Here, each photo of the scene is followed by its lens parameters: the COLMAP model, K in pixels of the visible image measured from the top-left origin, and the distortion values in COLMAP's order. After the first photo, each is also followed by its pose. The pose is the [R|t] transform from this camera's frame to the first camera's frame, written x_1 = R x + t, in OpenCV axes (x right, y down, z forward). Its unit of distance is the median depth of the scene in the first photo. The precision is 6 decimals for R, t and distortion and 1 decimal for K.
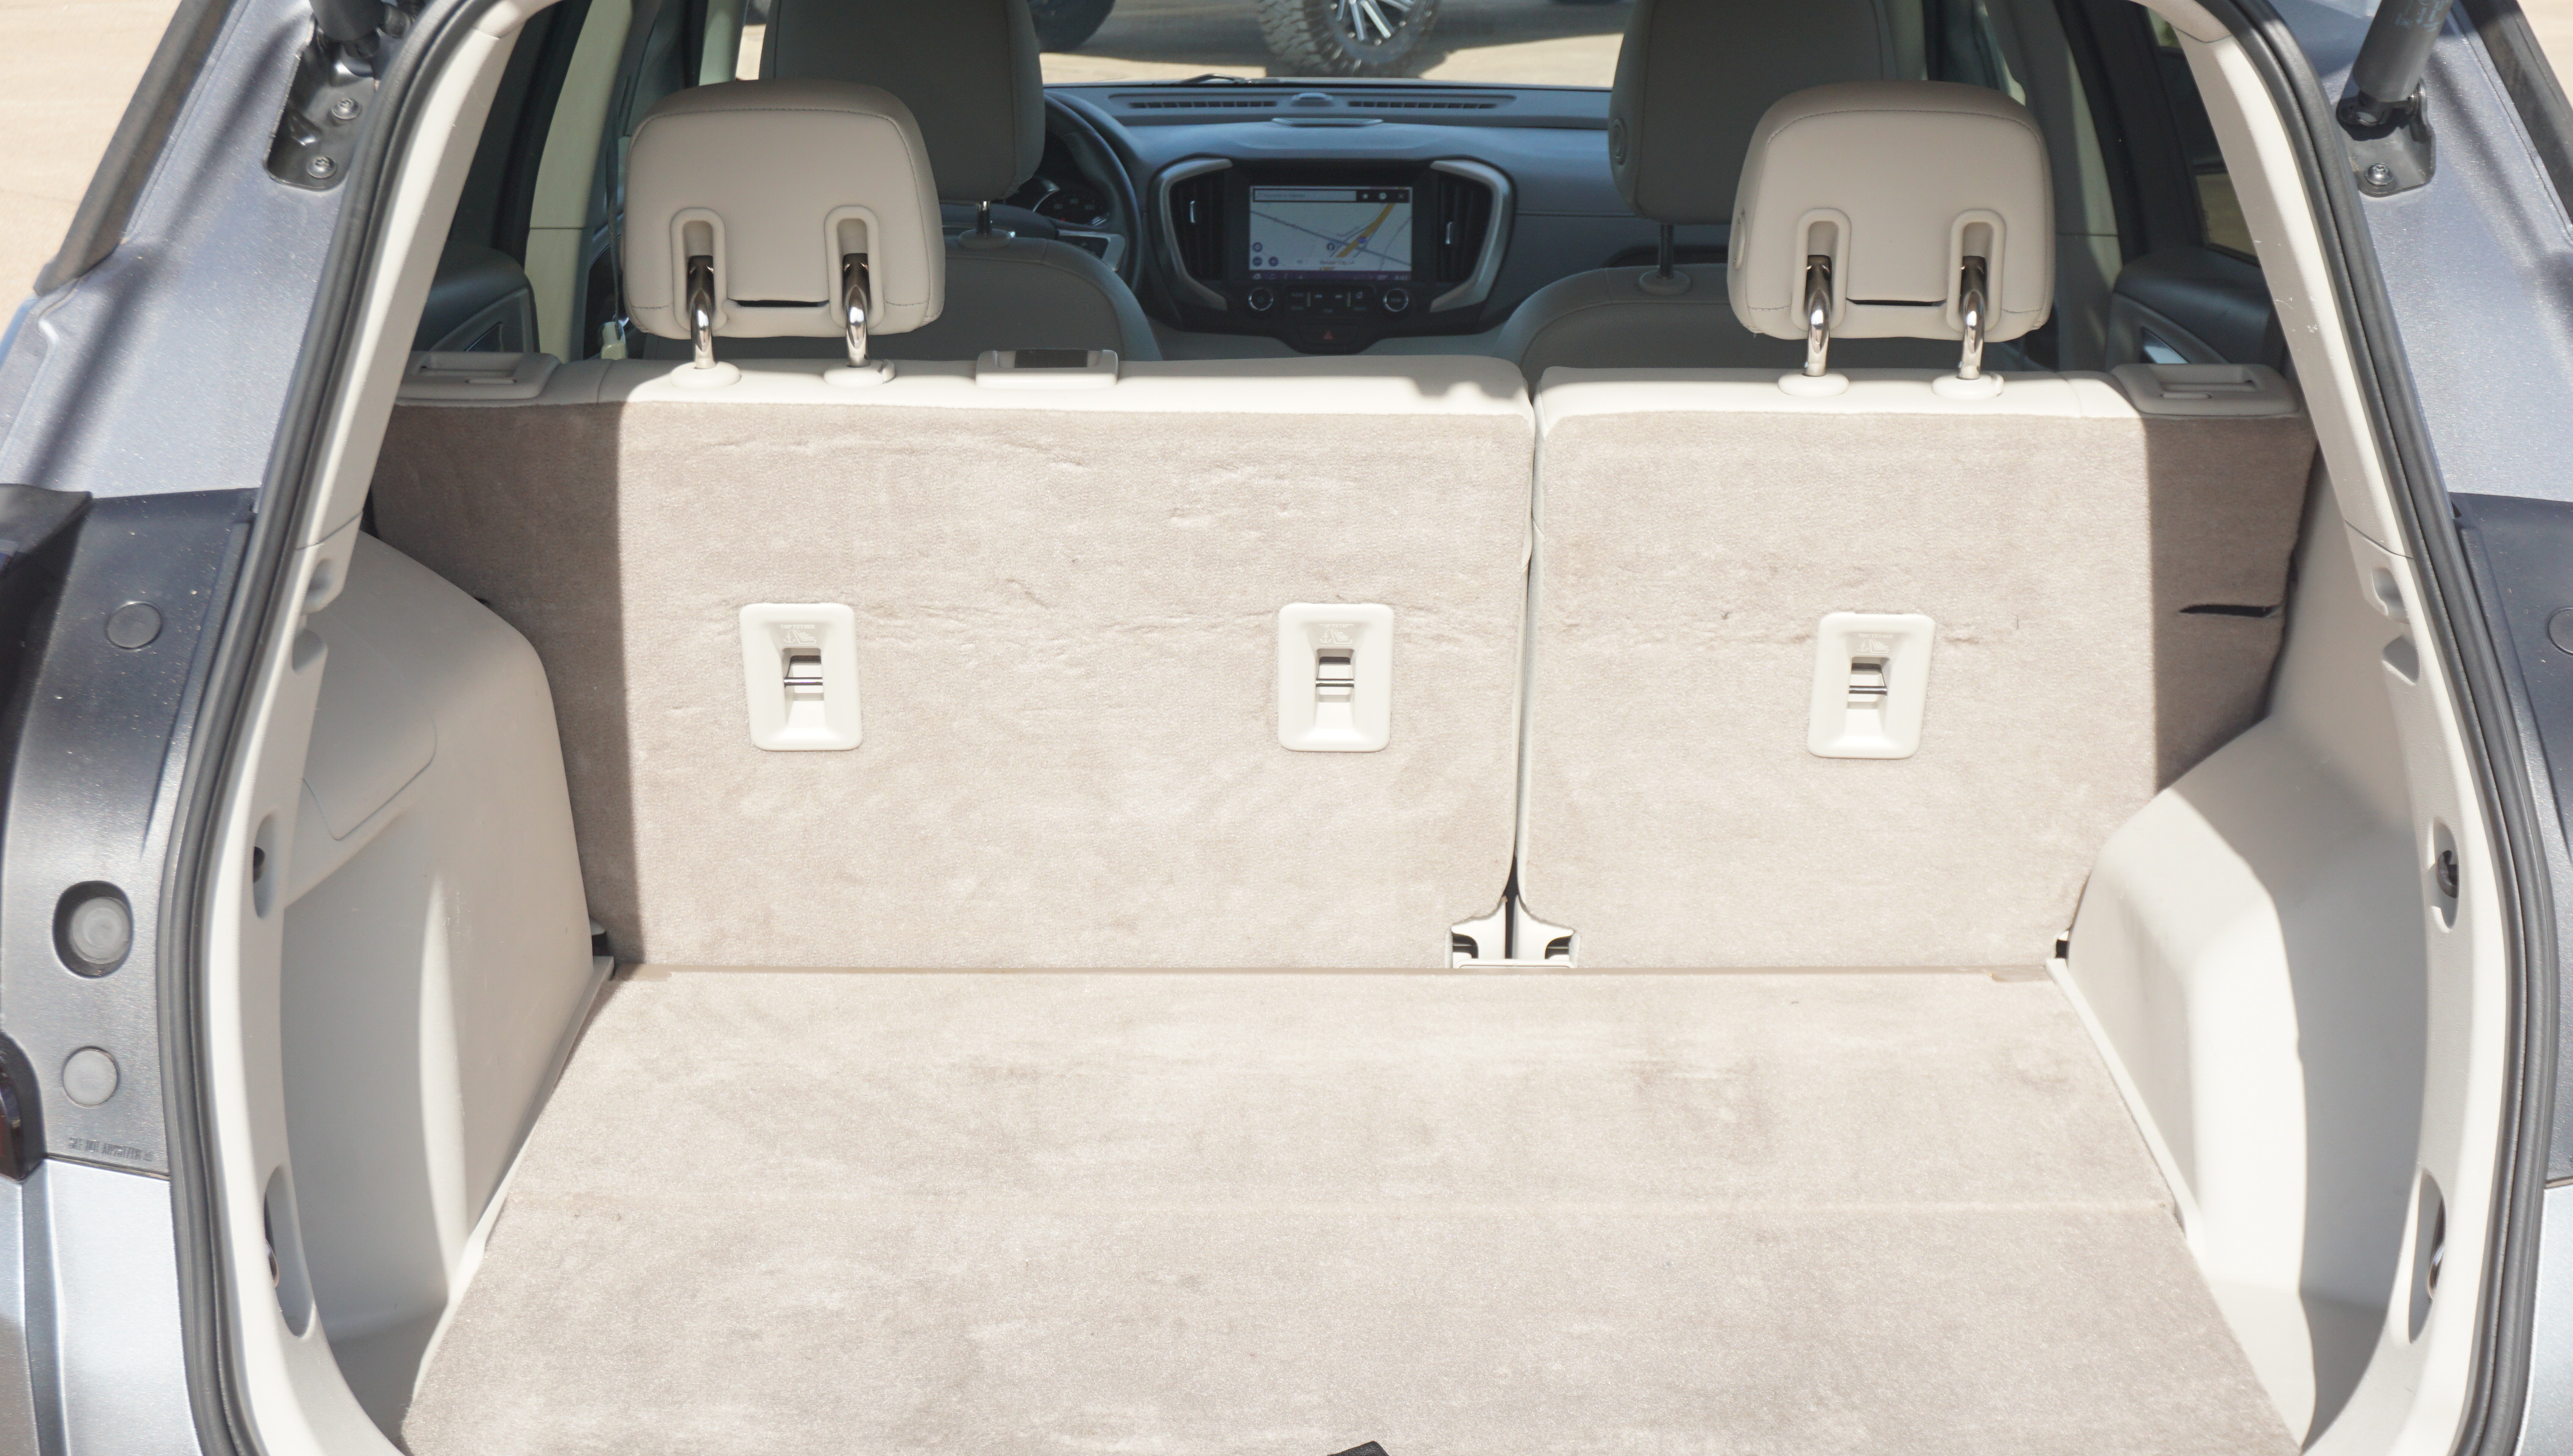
lens RADIAL K [[4645.4, 0, 1288.0], [0, 4645.4, 730.3], [0, 0, 1]] dist [0.069540, 0.000000]
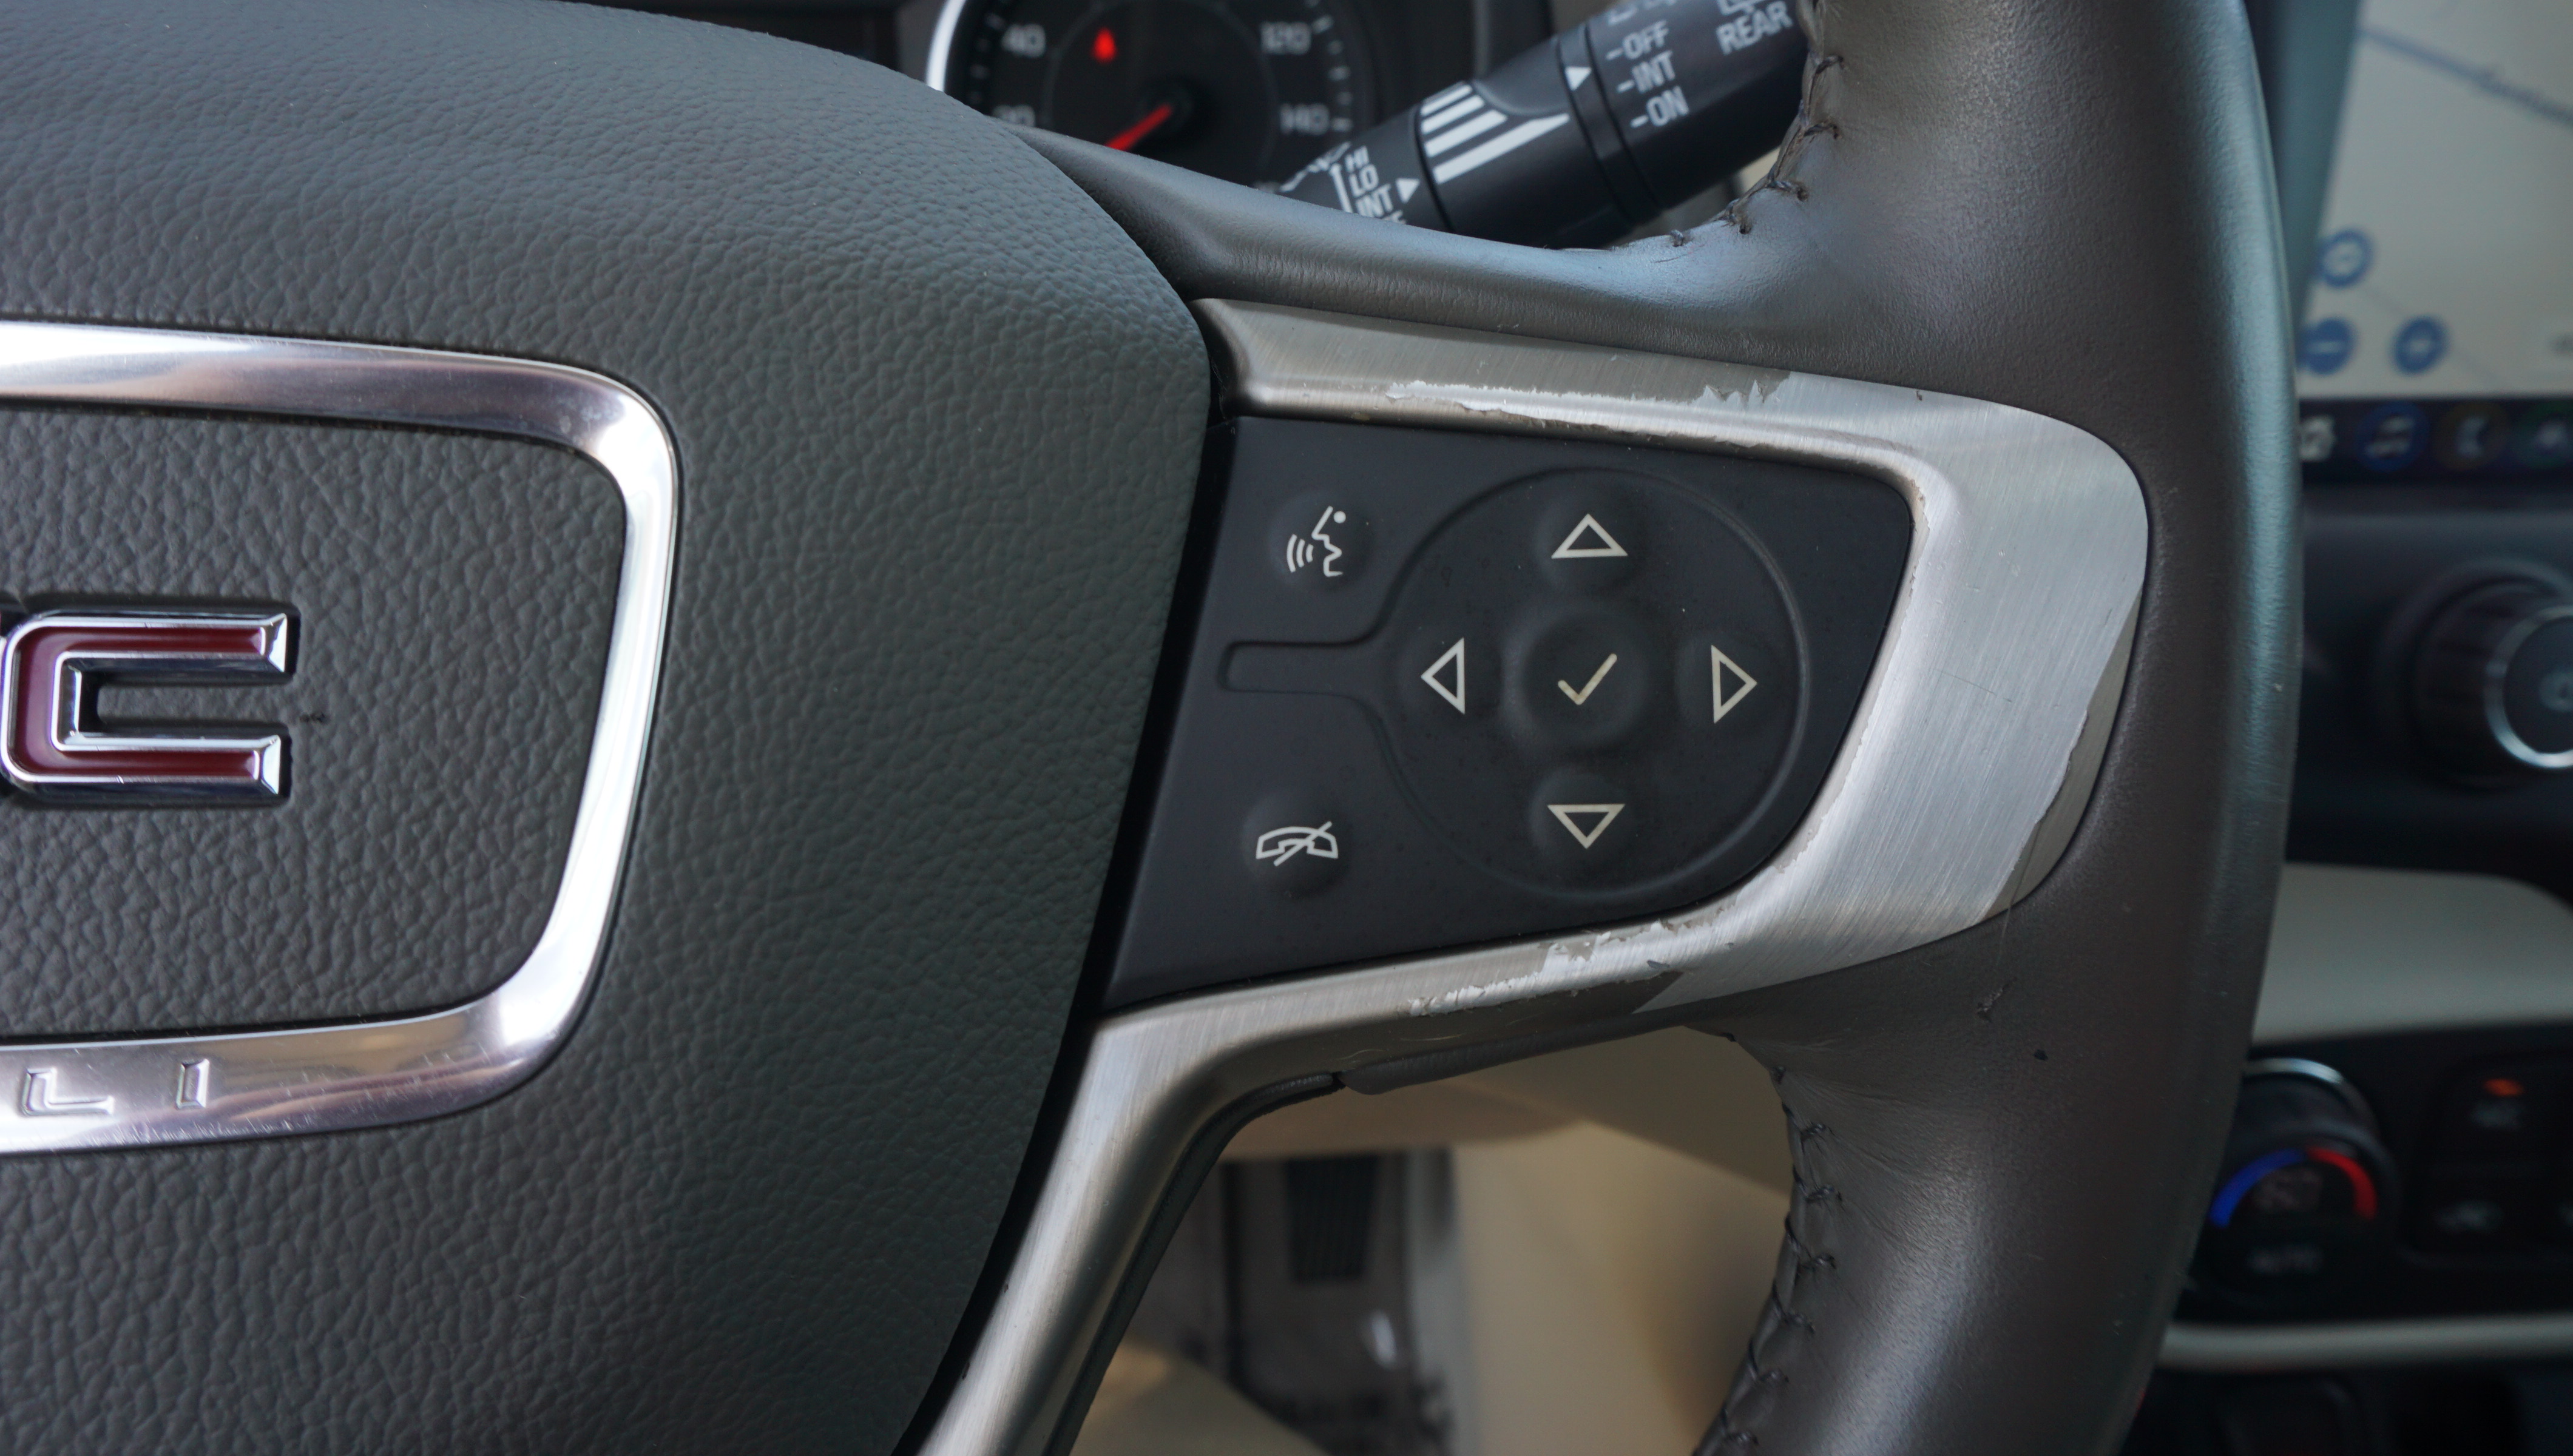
lens RADIAL K [[1729.7, 0, 1277.0], [0, 1729.7, 740.3], [0, 0, 1]] dist [-0.046247, 0.034419]
pose [[0.995242, -0.041092, 0.088340, -0.050219], [0.011475, 0.949835, 0.312542, -0.107077], [-0.096751, -0.310041, 0.945787, 0.942369]]
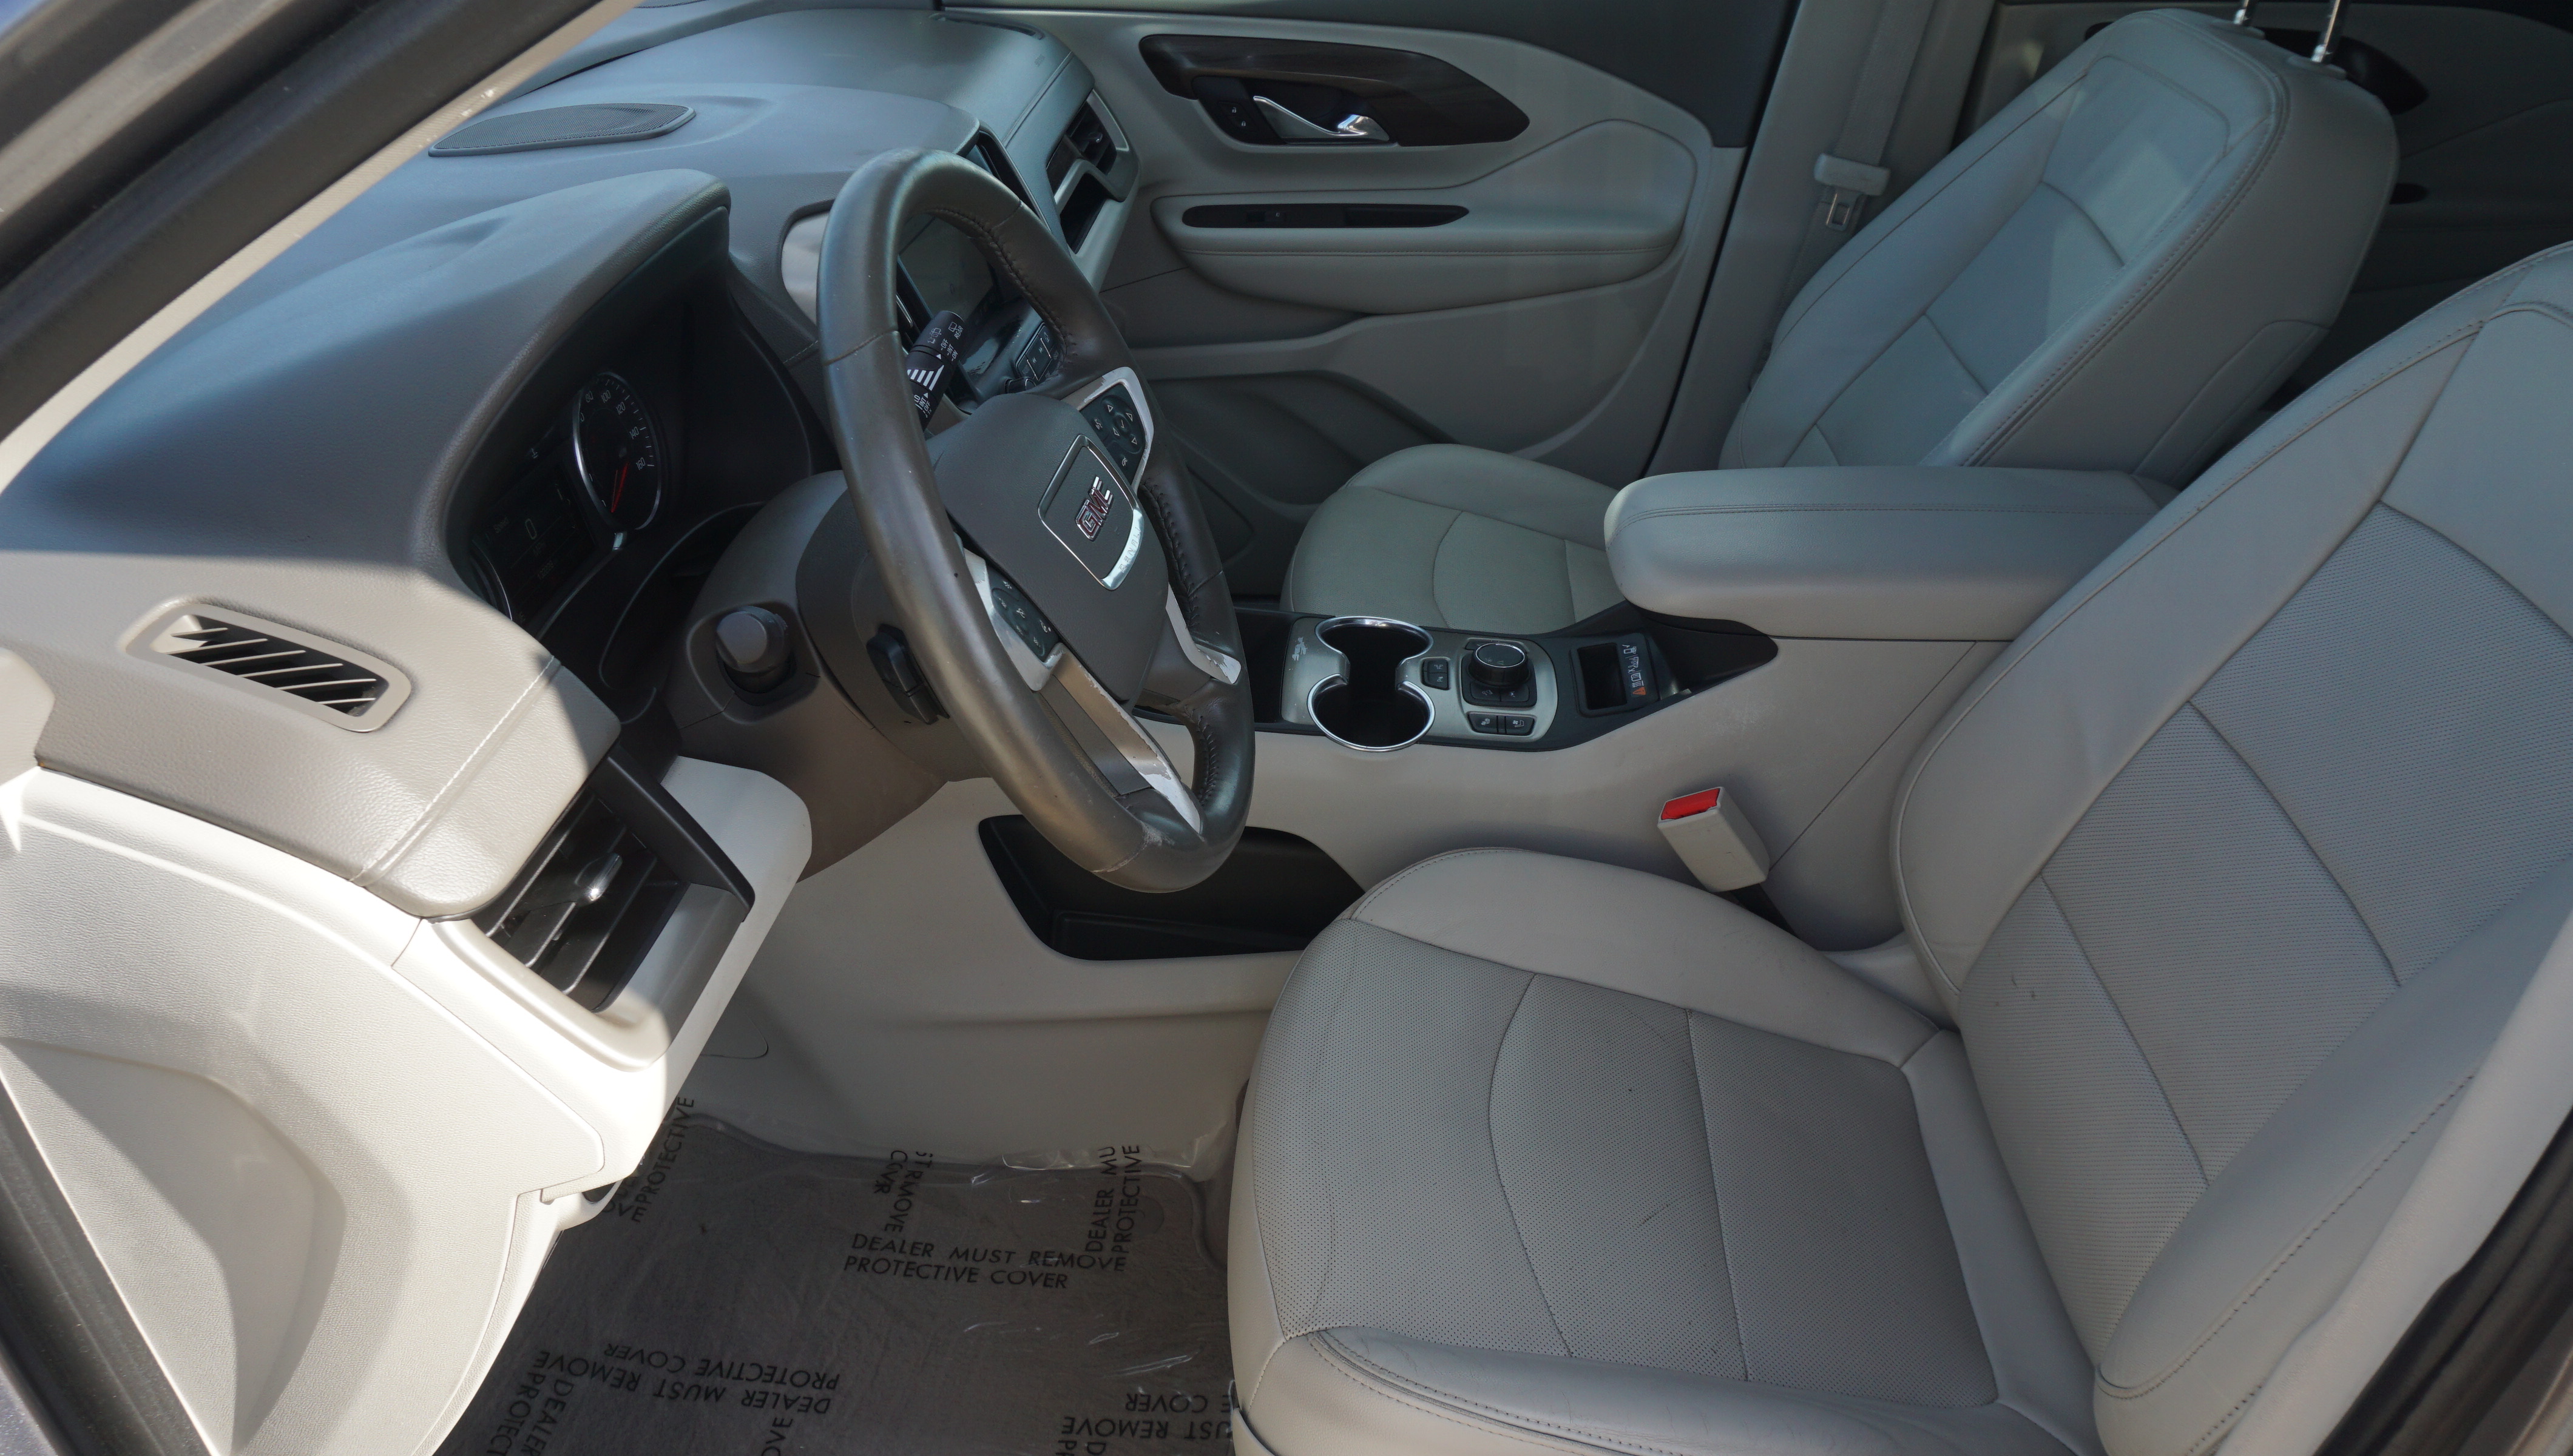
lens RADIAL K [[1729.7, 0, 1278.3], [0, 1729.7, 724.1], [0, 0, 1]] dist [-0.046247, 0.034419]
pose [[0.070259, -0.535667, 0.841501, -0.221059], [0.230364, 0.829496, 0.508791, -0.165498], [-0.970565, 0.158104, 0.181678, 0.922219]]
